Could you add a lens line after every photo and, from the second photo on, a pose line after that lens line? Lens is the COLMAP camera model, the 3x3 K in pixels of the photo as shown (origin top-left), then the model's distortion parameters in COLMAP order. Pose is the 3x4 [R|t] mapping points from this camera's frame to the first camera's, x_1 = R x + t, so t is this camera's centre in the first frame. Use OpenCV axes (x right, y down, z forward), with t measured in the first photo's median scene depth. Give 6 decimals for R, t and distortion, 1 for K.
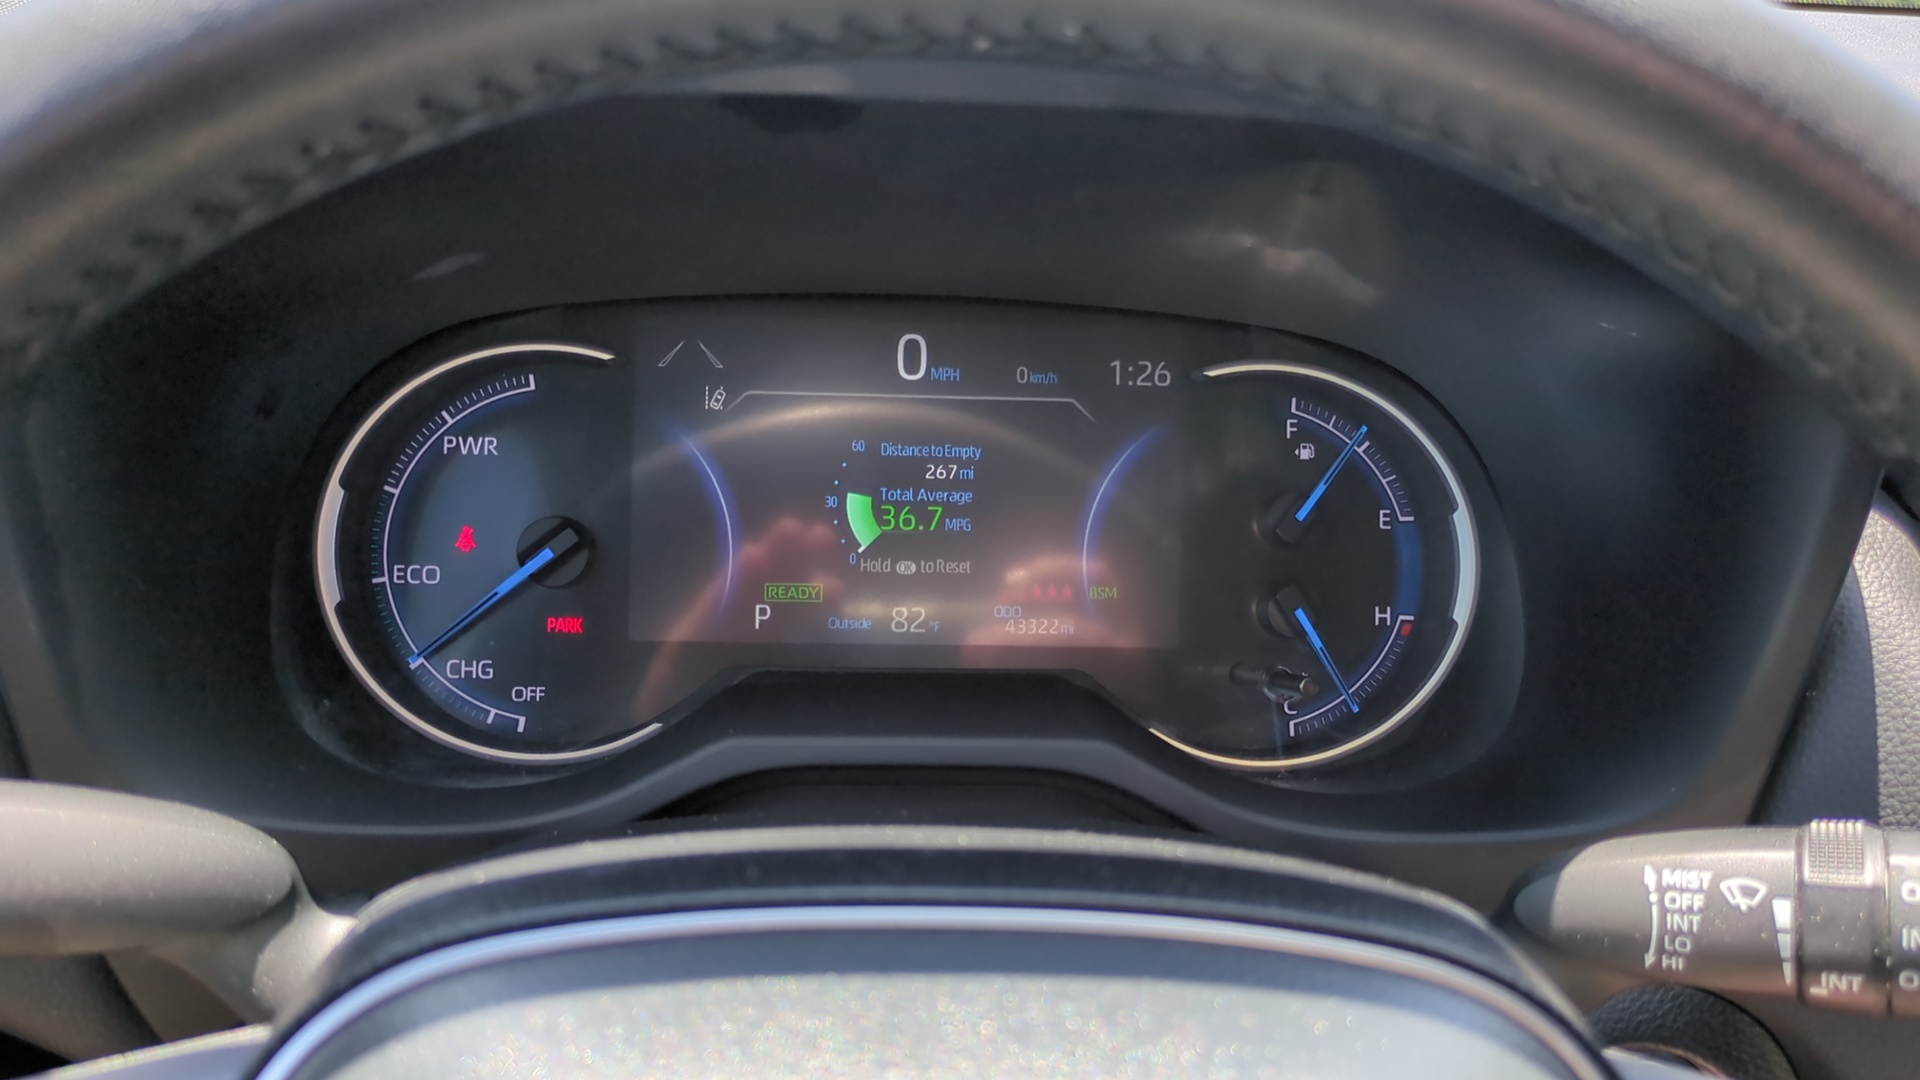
lens RADIAL K [[1644.5, 0, 953.3], [0, 1644.5, 518.3], [0, 0, 1]] dist [0.043043, -0.100505]
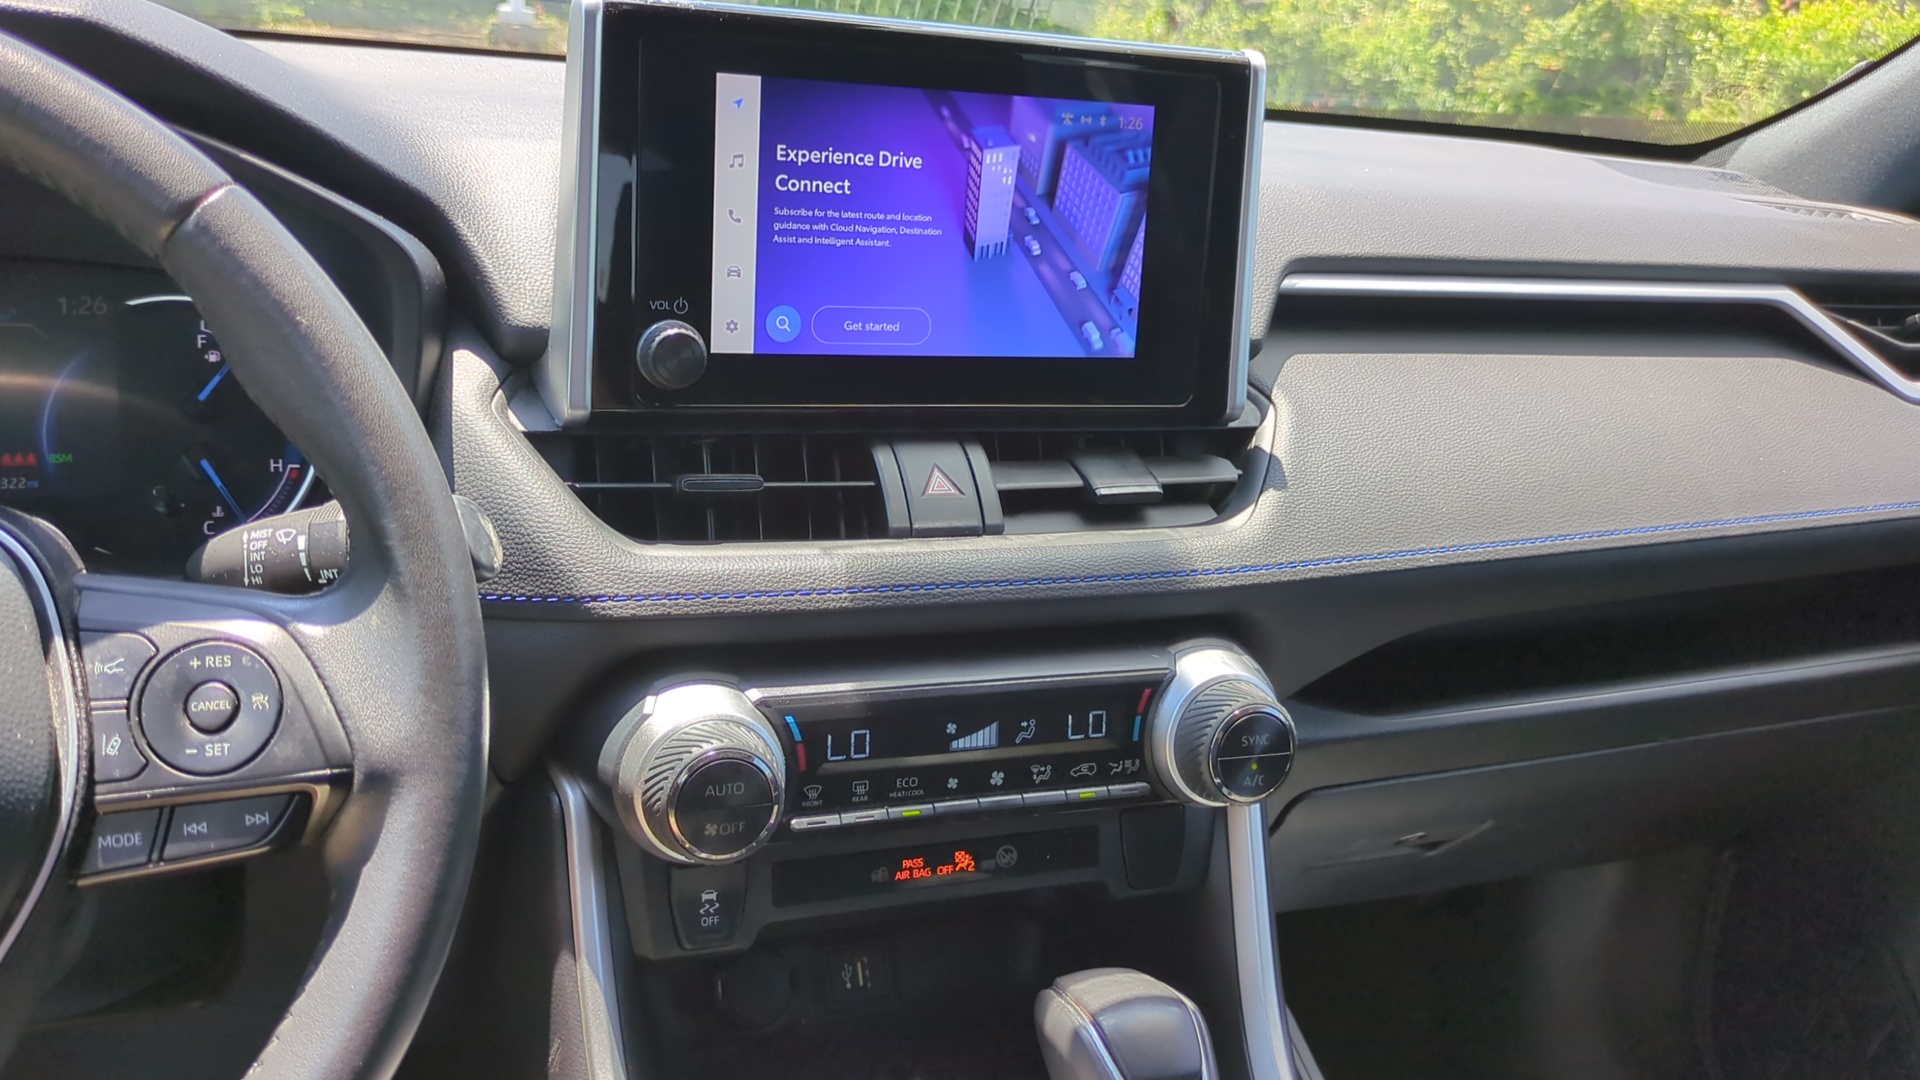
lens RADIAL K [[1644.5, 0, 953.3], [0, 1644.5, 518.3], [0, 0, 1]] dist [0.043043, -0.100505]
pose [[0.945910, -0.059952, 0.318841, 0.501236], [0.069932, 0.997352, -0.019938, 0.248850], [-0.316801, 0.041157, 0.947599, -0.832007]]
